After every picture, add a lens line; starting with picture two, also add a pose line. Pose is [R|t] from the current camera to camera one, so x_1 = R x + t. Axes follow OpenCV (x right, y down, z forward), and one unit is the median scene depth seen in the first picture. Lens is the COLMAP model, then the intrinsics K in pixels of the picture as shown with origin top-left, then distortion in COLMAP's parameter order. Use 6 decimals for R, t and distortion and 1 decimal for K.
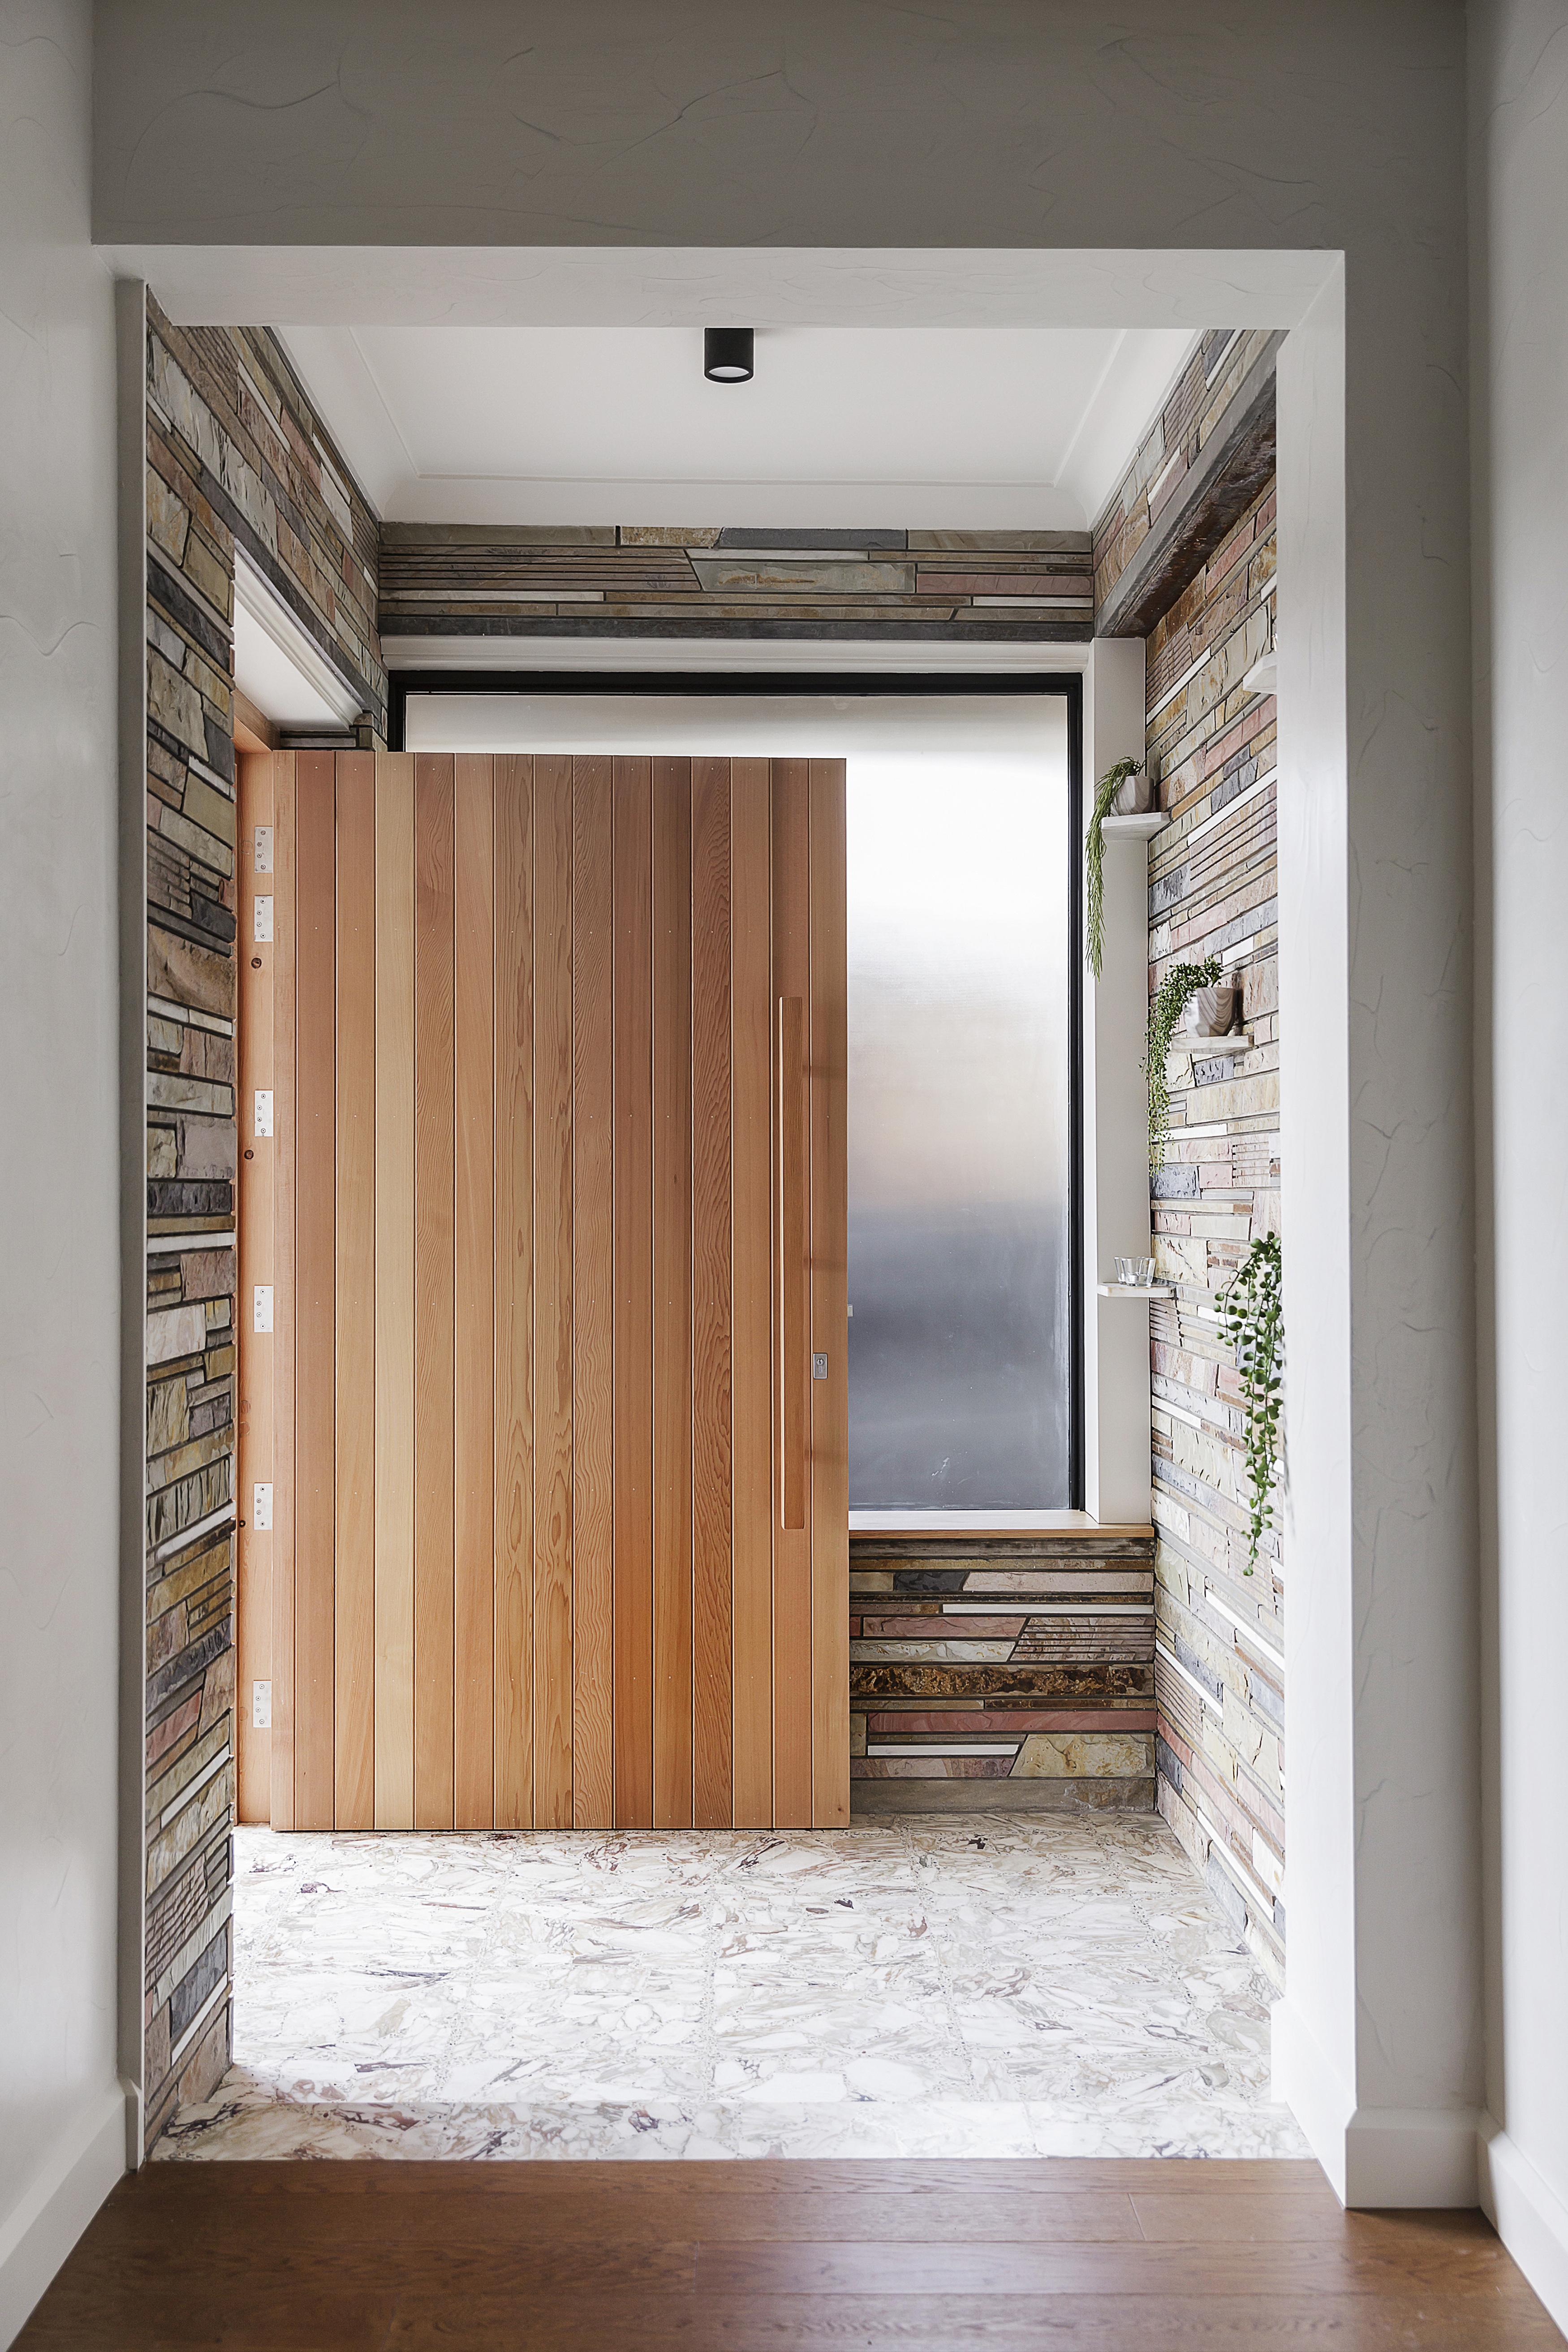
lens RADIAL K [[2355.0, 0, 787.9], [0, 2355.0, 1179.6], [0, 0, 1]] dist [-0.011736, 0.000000]
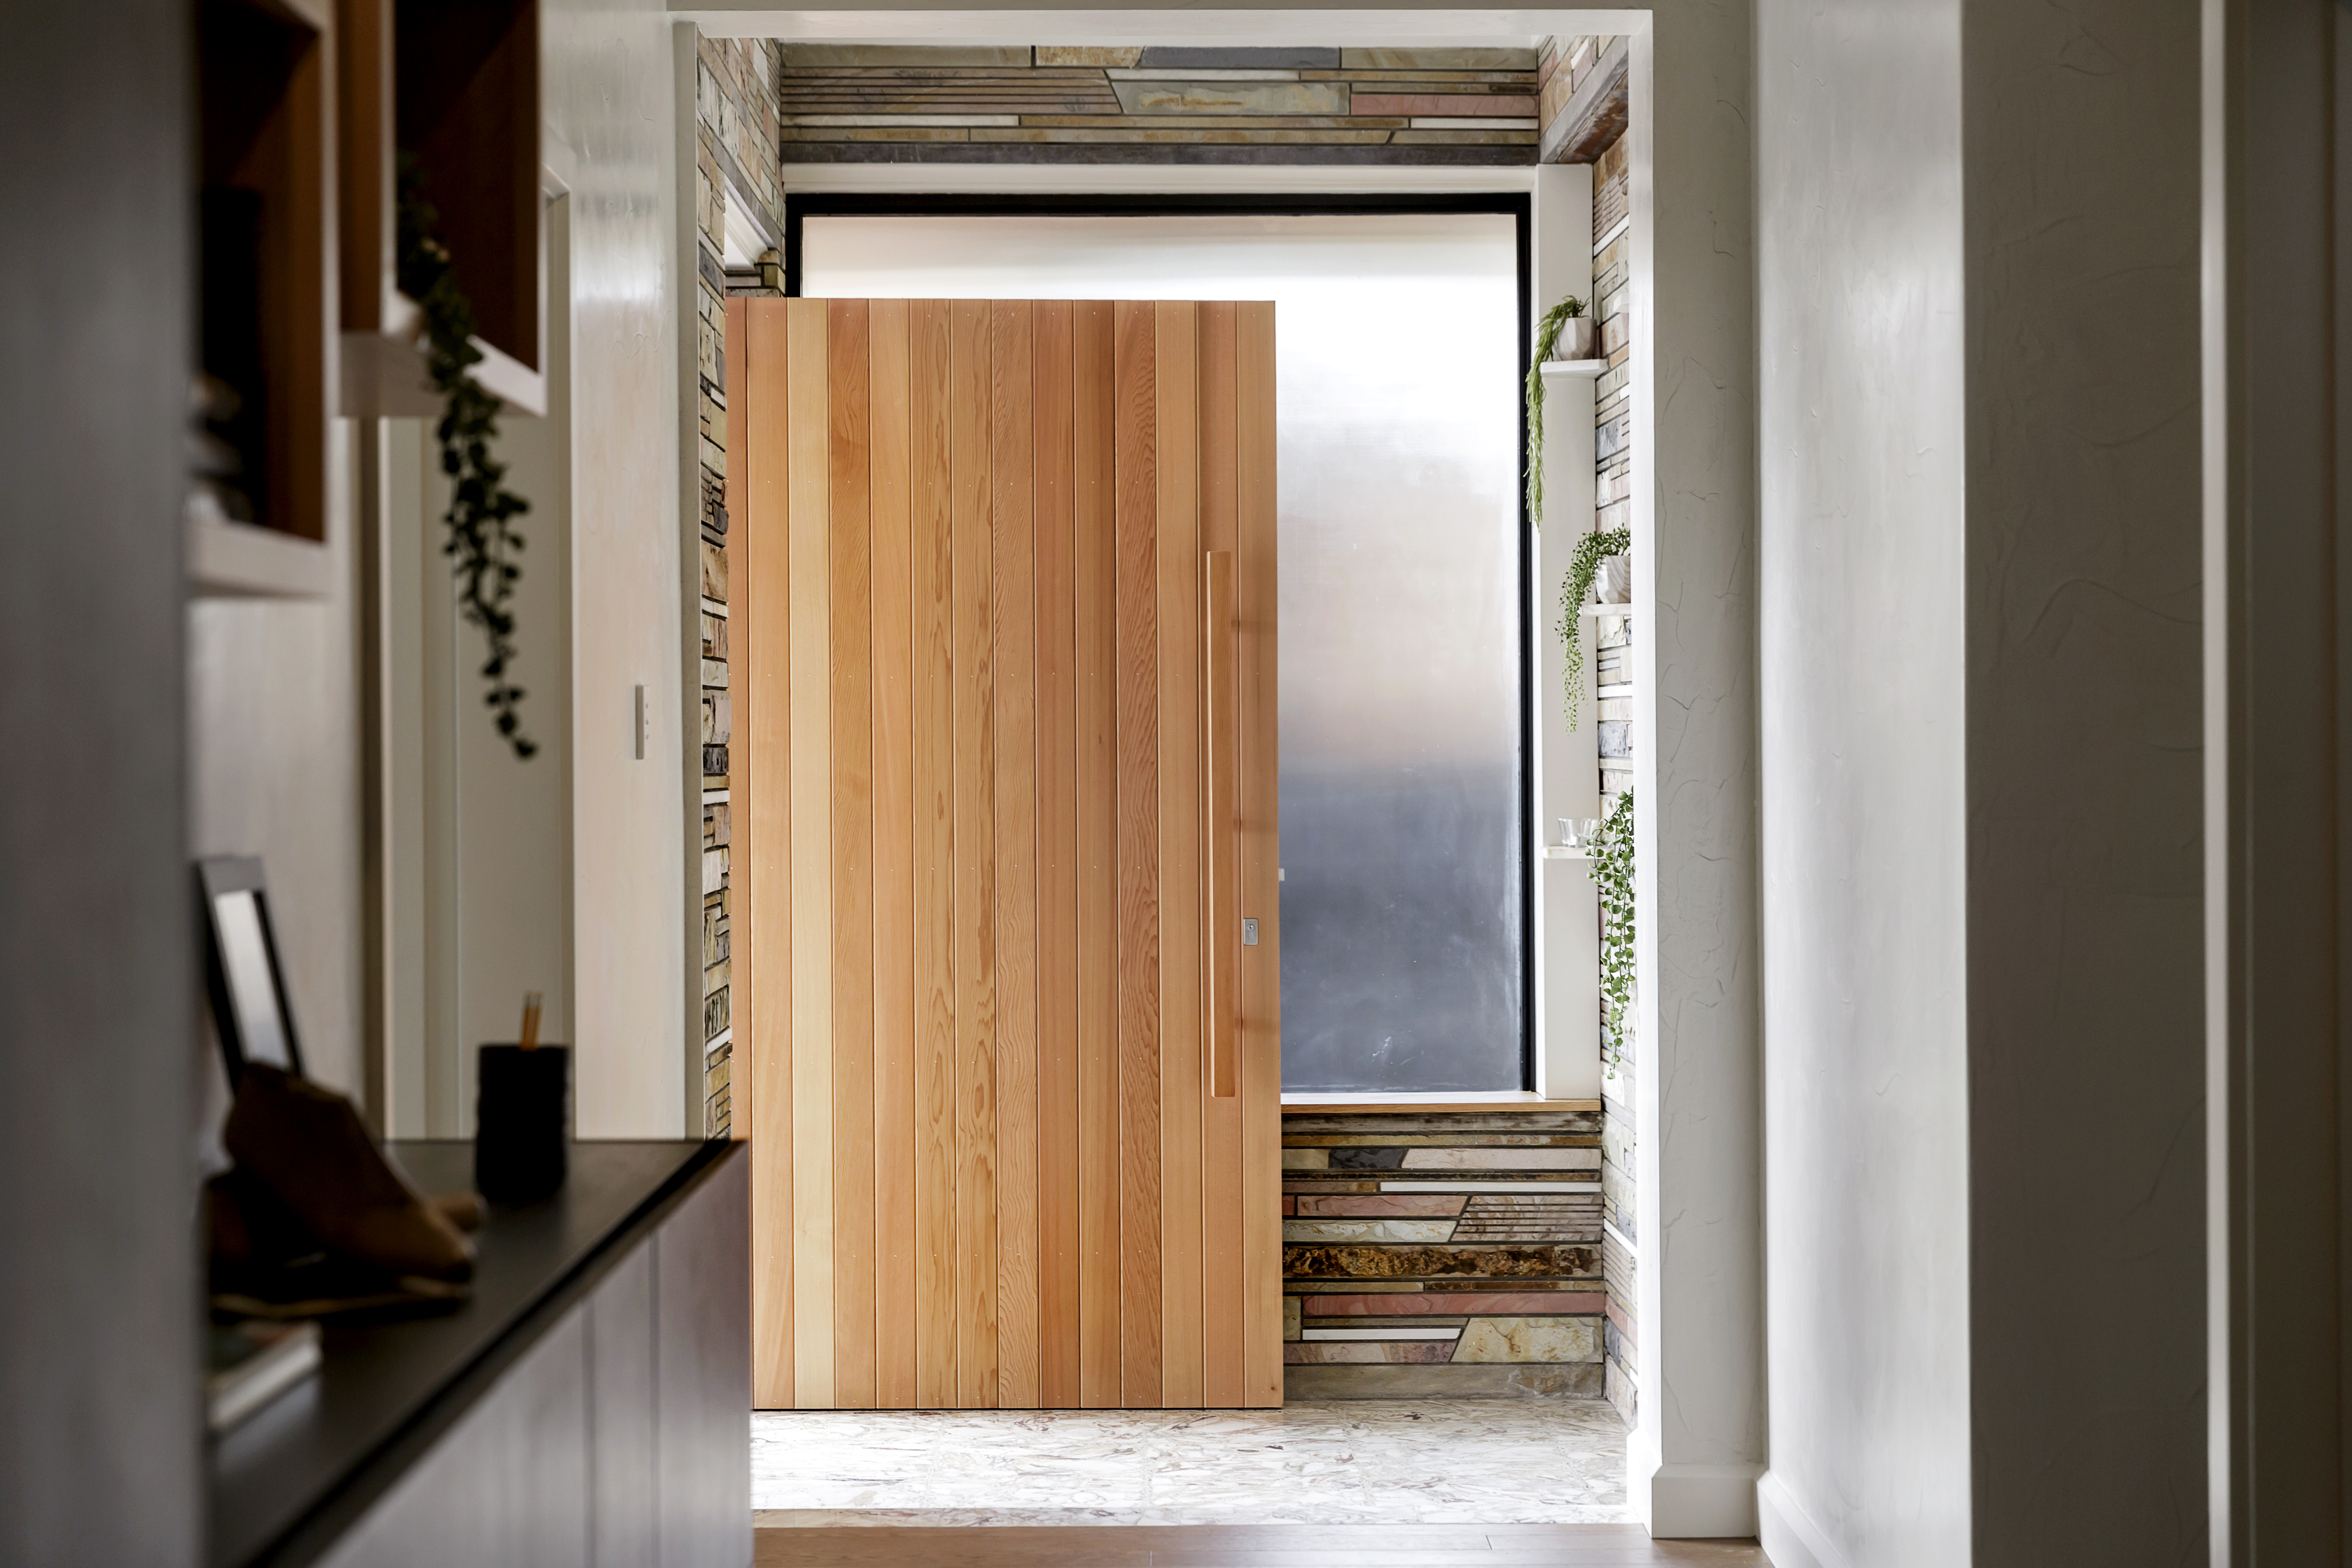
lens RADIAL K [[4744.2, 0, 1178.1], [0, 4744.2, 778.7], [0, 0, 1]] dist [0.055098, 0.000000]
pose [[0.999959, -0.004081, -0.008043, -0.000064], [0.004178, 0.999917, 0.012193, -0.007542], [0.007993, -0.012227, 0.999893, -0.948148]]
